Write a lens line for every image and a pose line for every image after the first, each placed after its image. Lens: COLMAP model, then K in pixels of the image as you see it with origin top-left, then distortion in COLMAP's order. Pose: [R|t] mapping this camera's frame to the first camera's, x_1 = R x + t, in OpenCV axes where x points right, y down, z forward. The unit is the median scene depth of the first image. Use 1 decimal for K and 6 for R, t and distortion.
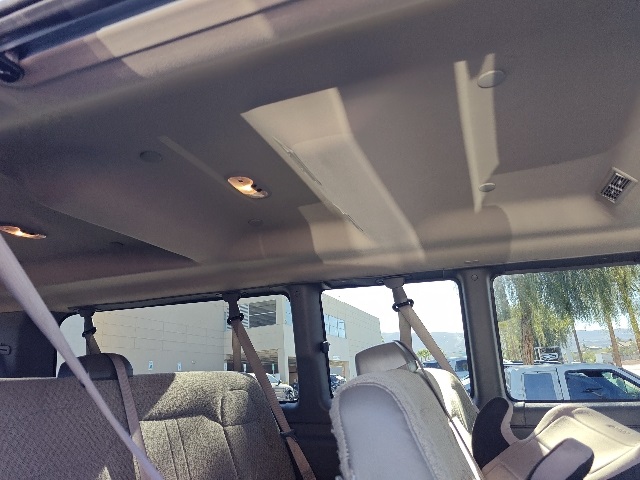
lens RADIAL K [[434.6, 0, 320.0], [0, 434.6, 240.0], [0, 0, 1]] dist [-0.001199, -0.001212]
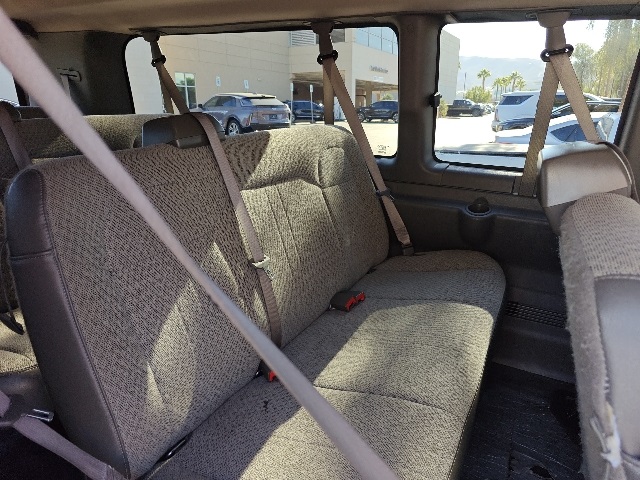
lens RADIAL K [[434.6, 0, 320.0], [0, 434.6, 240.0], [0, 0, 1]] dist [-0.001199, -0.001212]
pose [[0.989290, 0.096431, -0.109576, -0.096264], [-0.014130, 0.810442, 0.585648, -0.019476], [0.145280, -0.577828, 0.803124, 0.163681]]
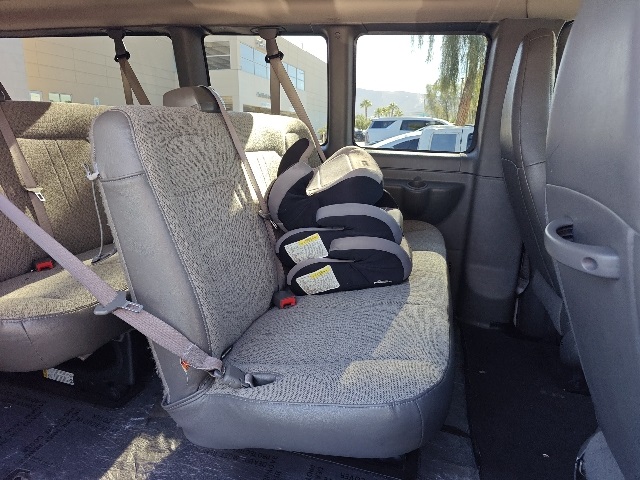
lens RADIAL K [[434.6, 0, 320.0], [0, 434.6, 240.0], [0, 0, 1]] dist [-0.001199, -0.001212]
pose [[0.994550, 0.052421, 0.090126, 0.231848], [-0.092040, 0.847528, 0.522710, -0.040020], [-0.048984, -0.528156, 0.847733, -0.160055]]
